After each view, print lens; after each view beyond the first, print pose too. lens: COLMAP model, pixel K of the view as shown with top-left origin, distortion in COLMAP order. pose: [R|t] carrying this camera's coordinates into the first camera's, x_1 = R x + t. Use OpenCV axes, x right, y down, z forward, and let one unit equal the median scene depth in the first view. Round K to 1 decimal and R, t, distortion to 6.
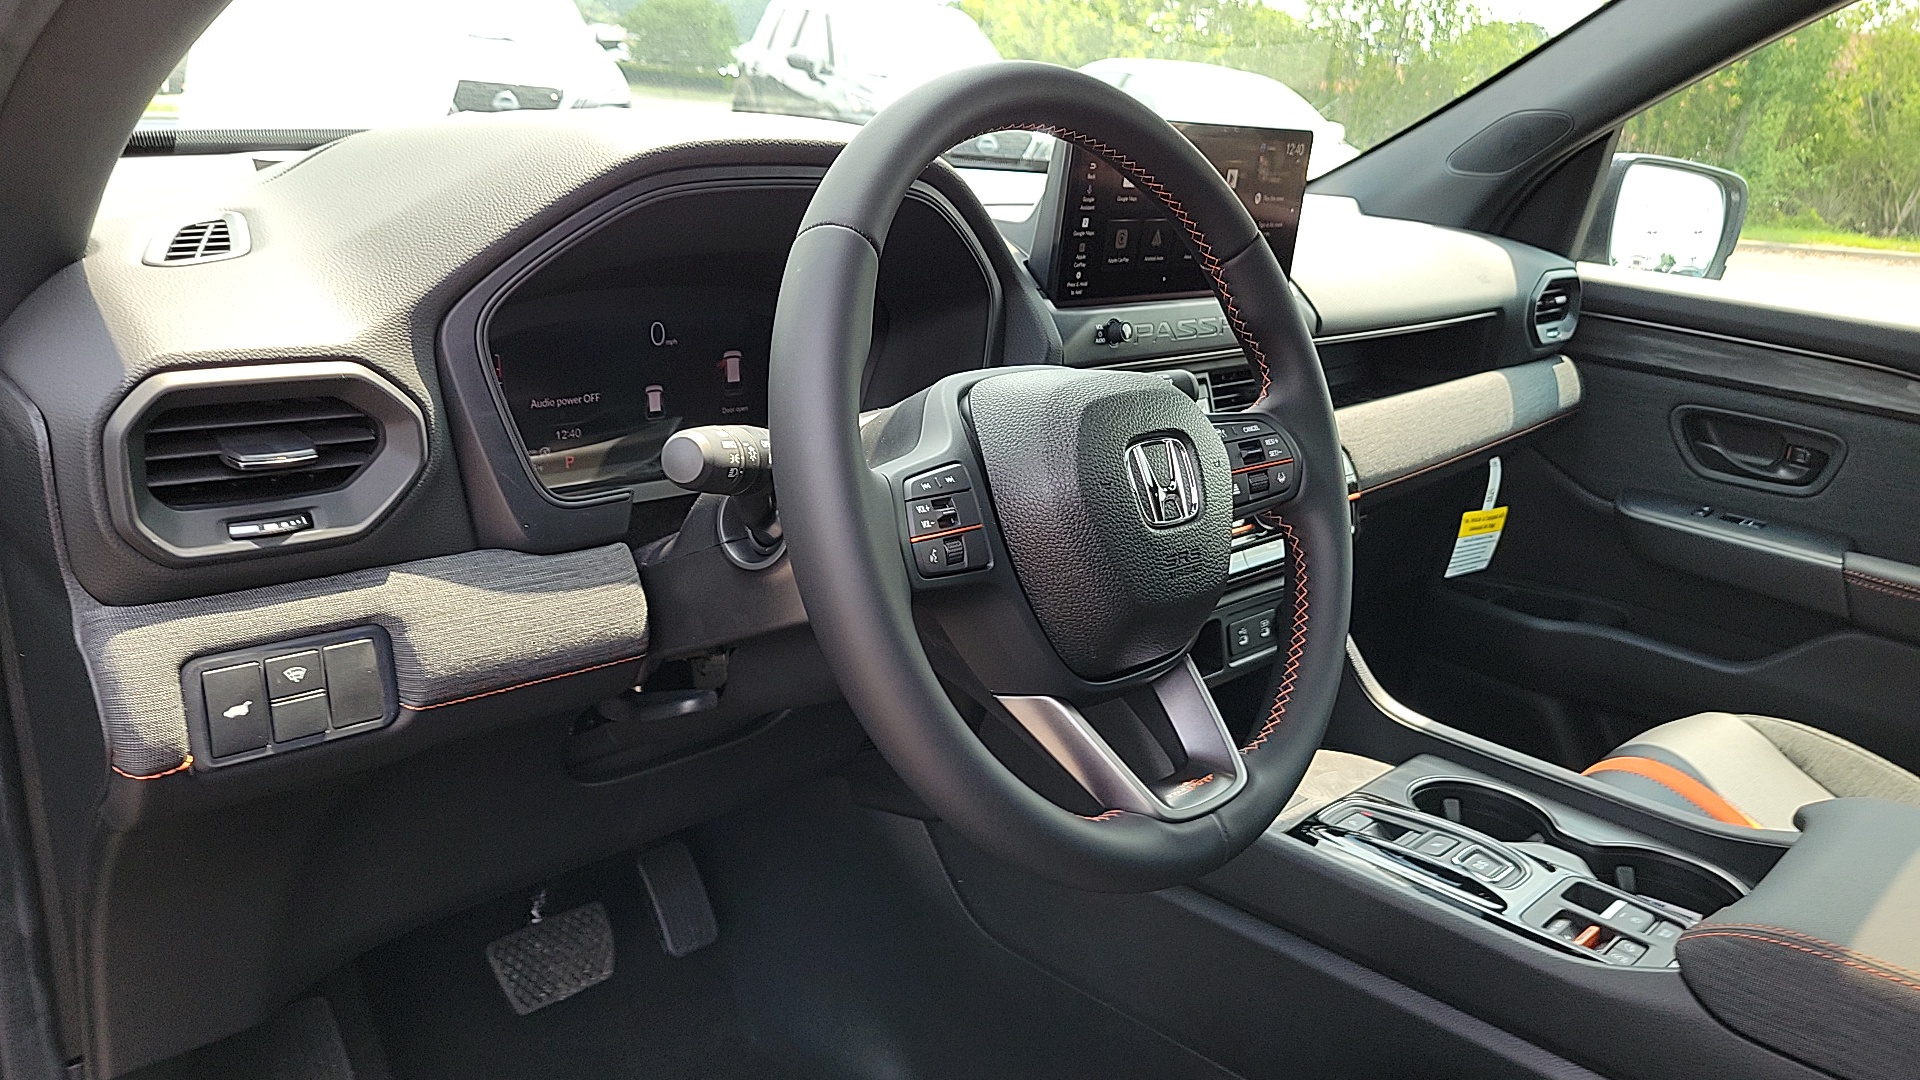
lens RADIAL K [[1471.3, 0, 941.0], [0, 1471.3, 538.1], [0, 0, 1]] dist [0.035487, -0.033075]
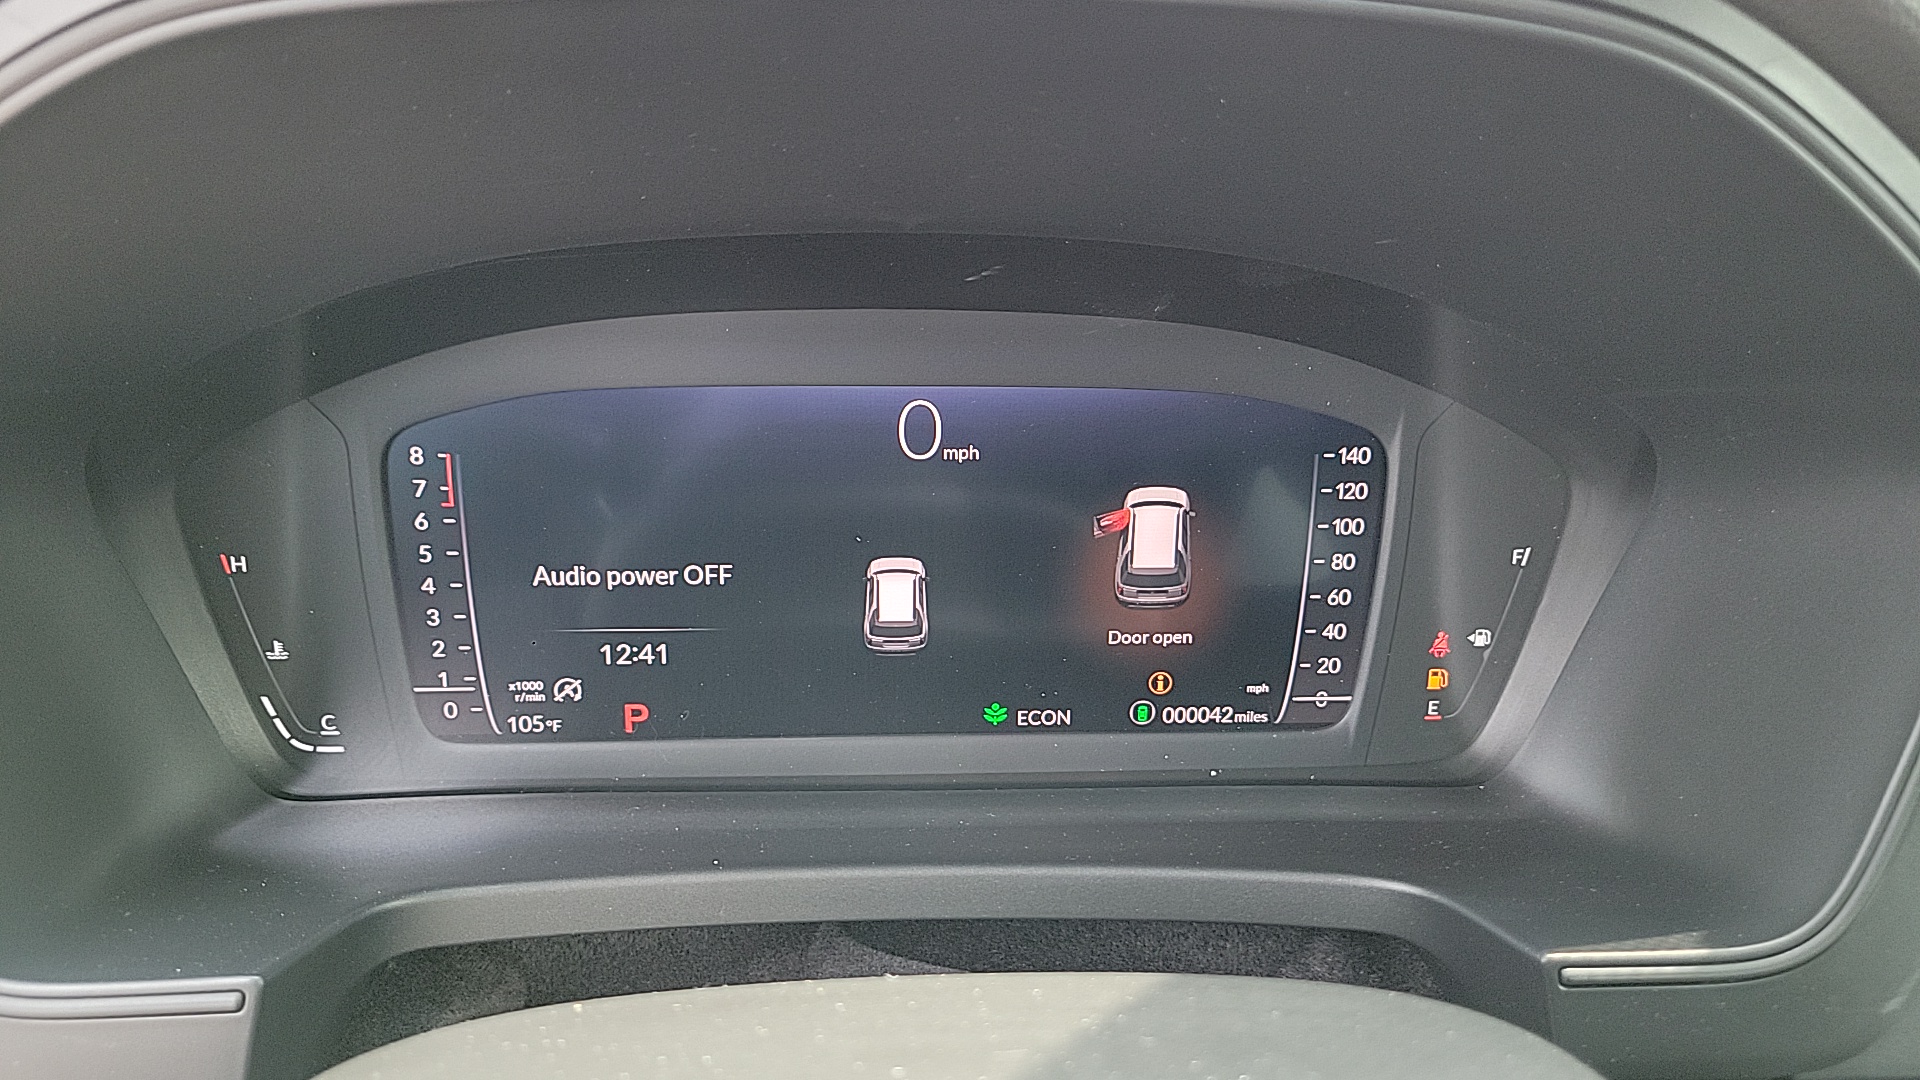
lens RADIAL K [[1471.3, 0, 949.9], [0, 1471.3, 547.2], [0, 0, 1]] dist [0.035487, -0.033075]
pose [[0.729102, 0.189959, -0.657515, 0.065624], [-0.158474, 0.981459, 0.107820, -0.133709], [0.665805, 0.025587, 0.745687, 0.632103]]
